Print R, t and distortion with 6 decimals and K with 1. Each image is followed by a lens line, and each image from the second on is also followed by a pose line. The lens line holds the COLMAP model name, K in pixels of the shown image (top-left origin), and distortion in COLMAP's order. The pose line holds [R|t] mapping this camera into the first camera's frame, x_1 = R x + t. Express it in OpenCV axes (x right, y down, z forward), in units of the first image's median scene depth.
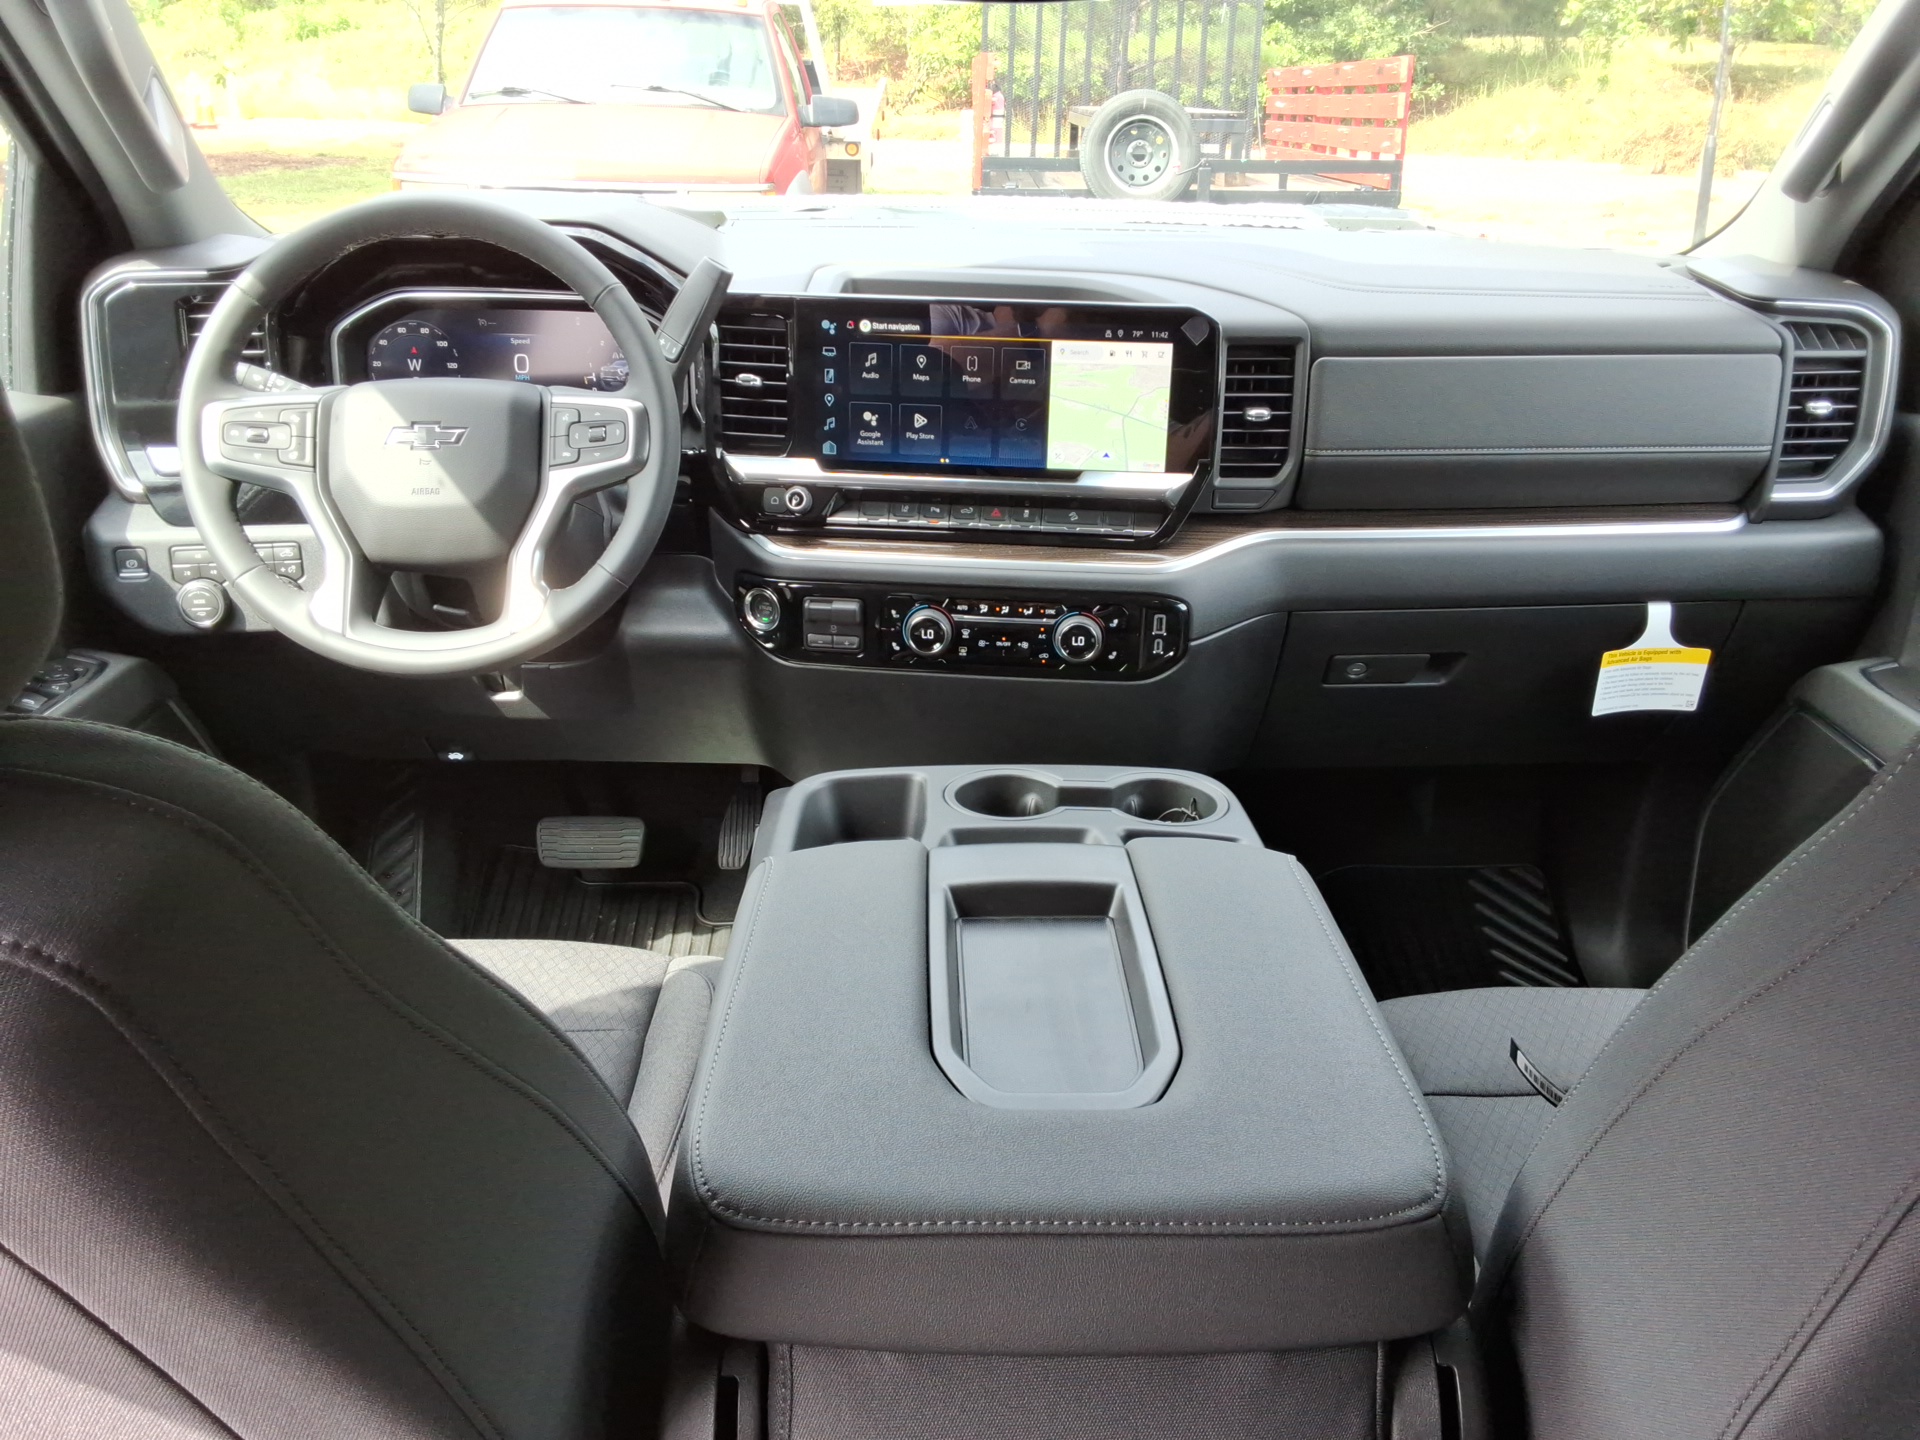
lens RADIAL K [[1544.3, 0, 976.1], [0, 1544.3, 724.6], [0, 0, 1]] dist [0.126119, -0.198504]
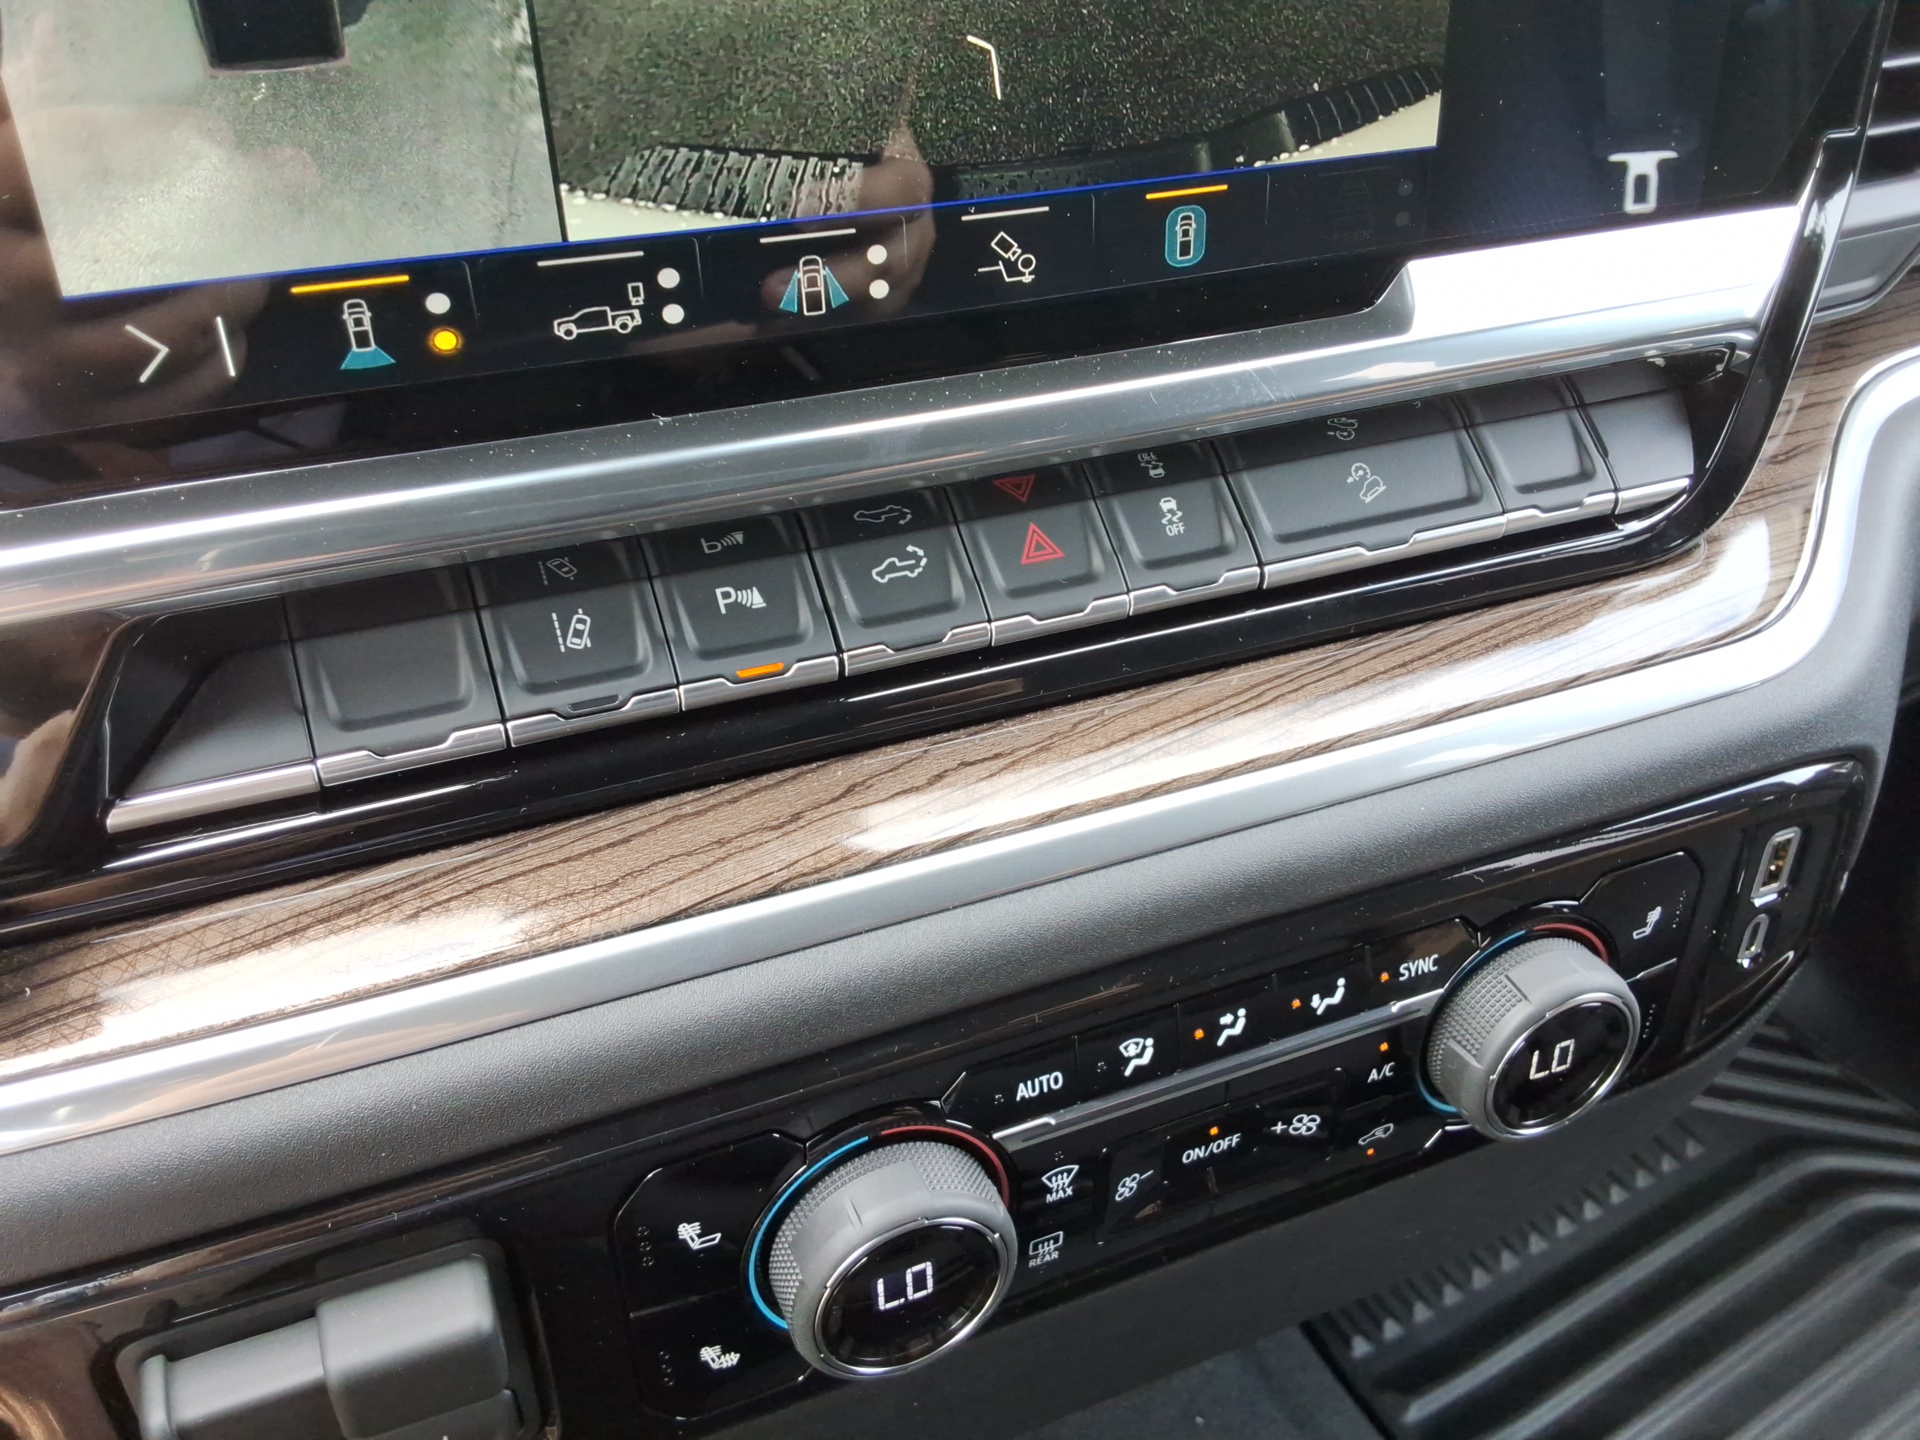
lens RADIAL K [[1544.3, 0, 971.3], [0, 1544.3, 704.8], [0, 0, 1]] dist [0.126119, -0.198504]
pose [[0.884799, -0.267223, 0.381736, -0.077884], [0.184642, 0.953226, 0.239308, -0.168915], [-0.427829, -0.141255, 0.892754, 0.833490]]
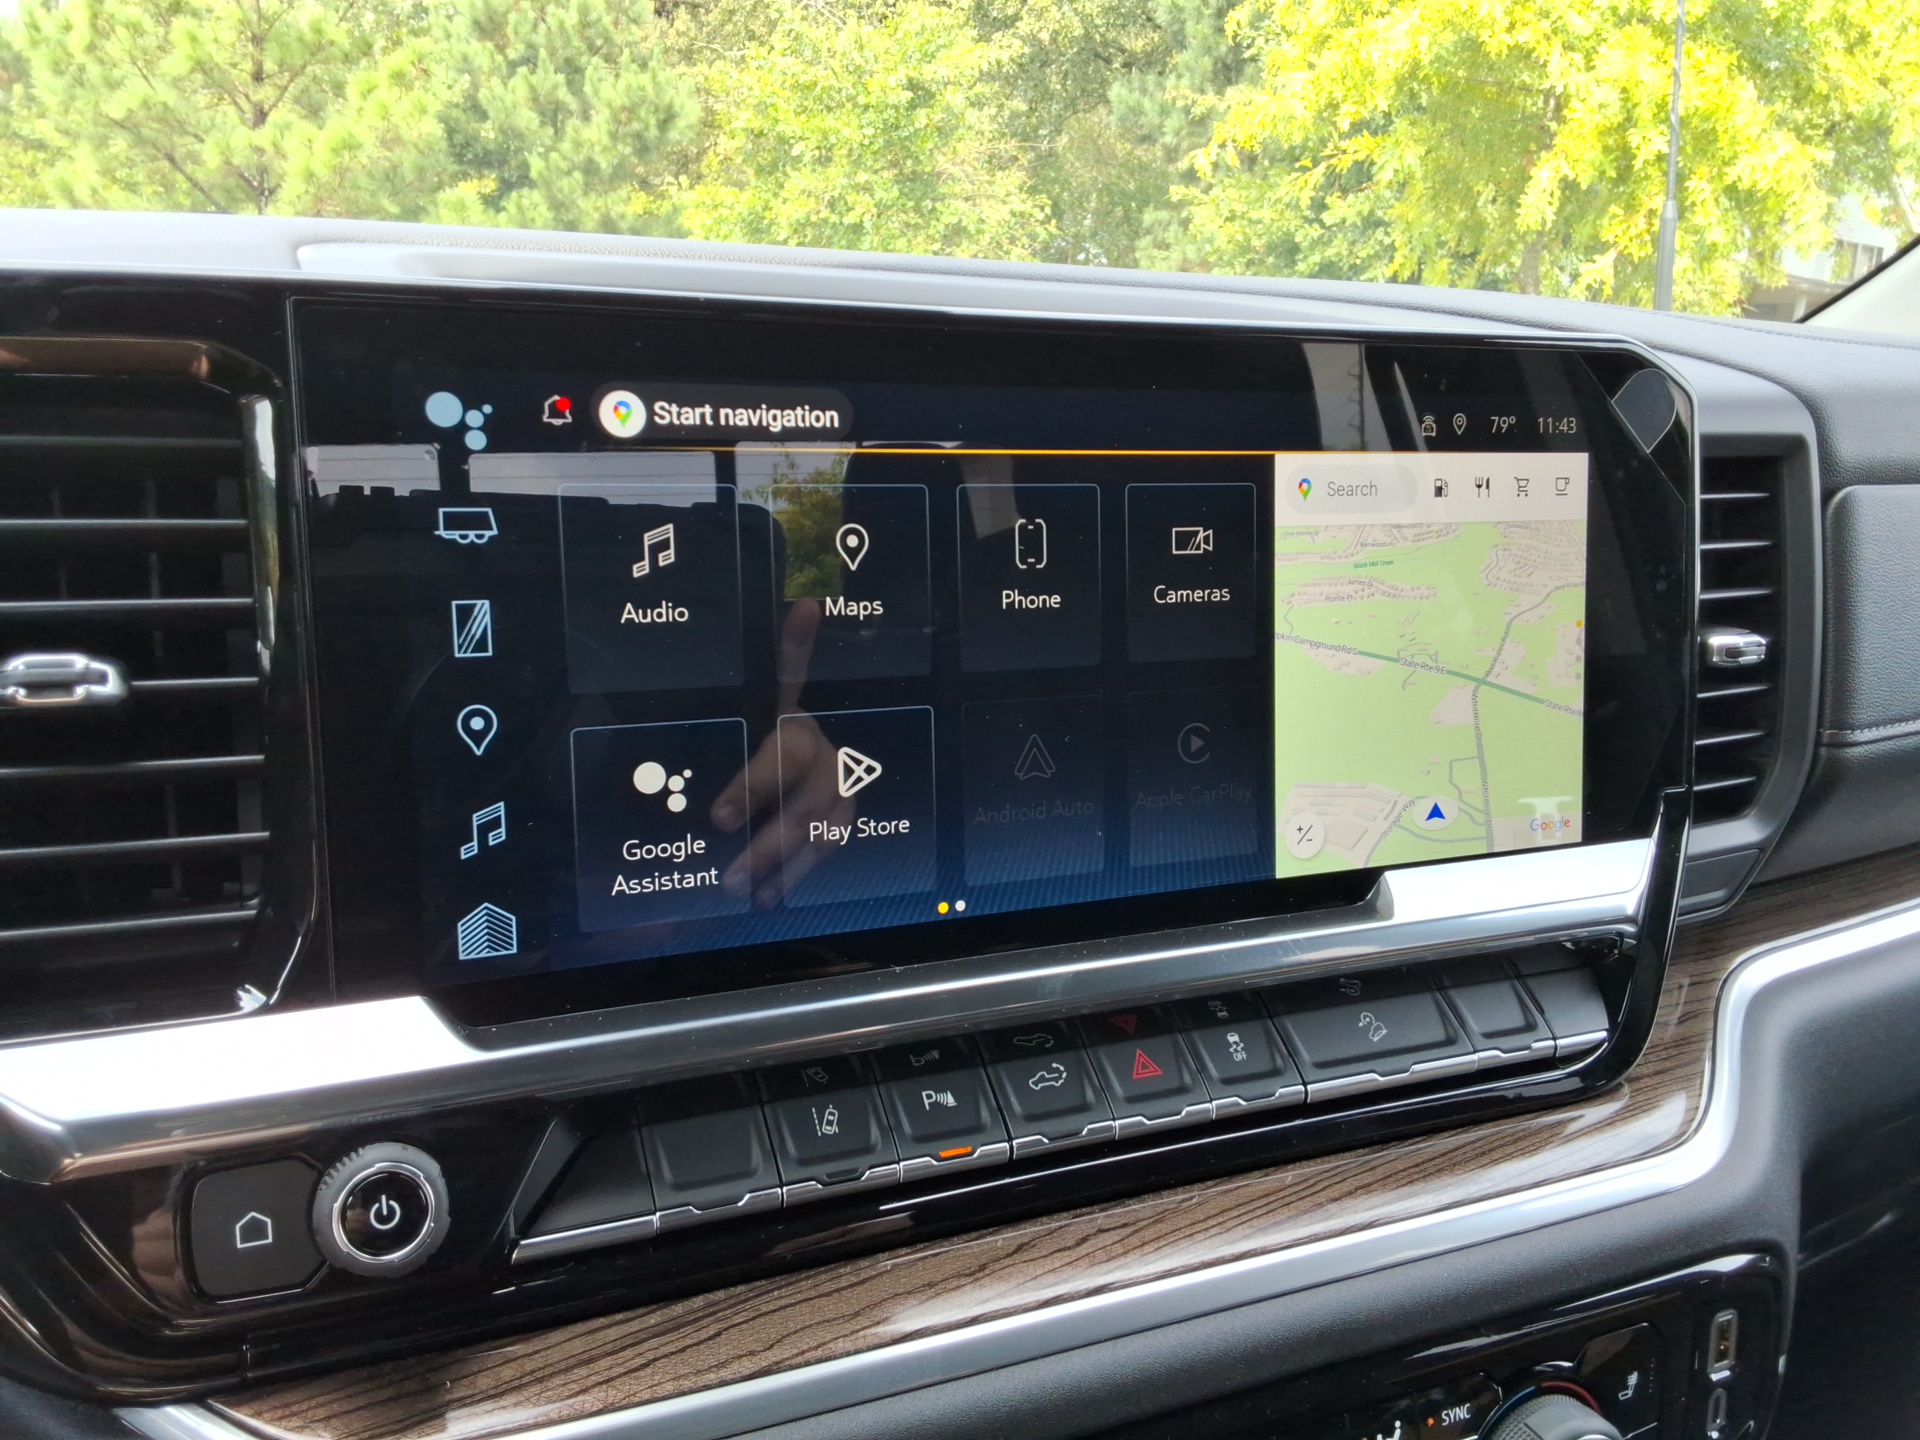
lens RADIAL K [[1544.3, 0, 968.4], [0, 1544.3, 715.8], [0, 0, 1]] dist [0.126119, -0.198504]
pose [[0.871342, -0.098911, 0.480603, -0.142949], [0.178538, 0.976243, -0.122776, -0.171295], [-0.457041, 0.192786, 0.868301, 0.773090]]
